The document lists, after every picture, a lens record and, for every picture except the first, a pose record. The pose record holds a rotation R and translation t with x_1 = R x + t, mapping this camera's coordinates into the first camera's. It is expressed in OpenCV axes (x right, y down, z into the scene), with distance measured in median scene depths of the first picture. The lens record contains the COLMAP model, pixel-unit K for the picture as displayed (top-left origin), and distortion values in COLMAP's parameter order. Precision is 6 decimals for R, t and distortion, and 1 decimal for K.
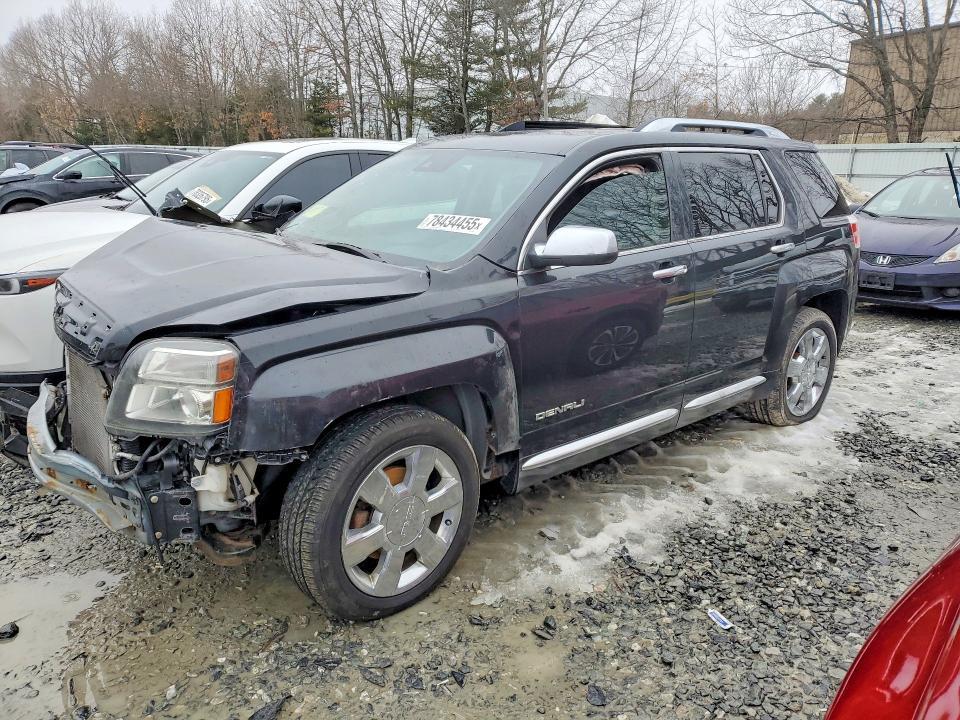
lens RADIAL K [[774.1, 0, 474.1], [0, 774.1, 357.7], [0, 0, 1]] dist [0.024567, -0.003899]
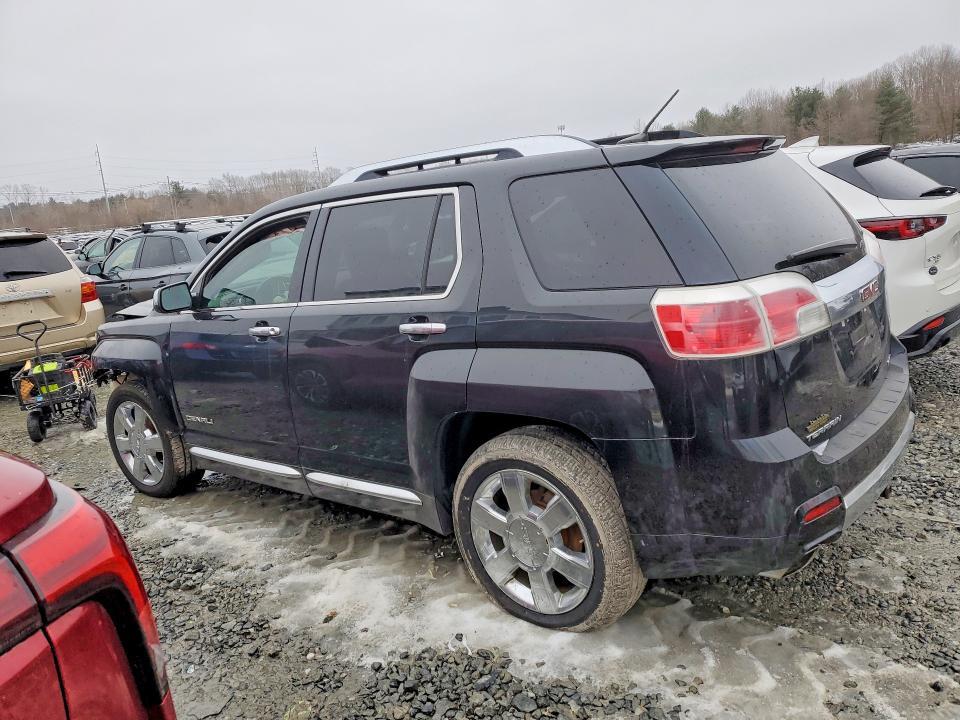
lens RADIAL K [[774.1, 0, 474.1], [0, 774.1, 357.7], [0, 0, 1]] dist [0.024567, -0.003899]
pose [[0.117204, 0.167992, -0.978796, 1.221391], [-0.139835, 0.978561, 0.151208, -0.254433], [0.983214, 0.119148, 0.138182, 1.066908]]
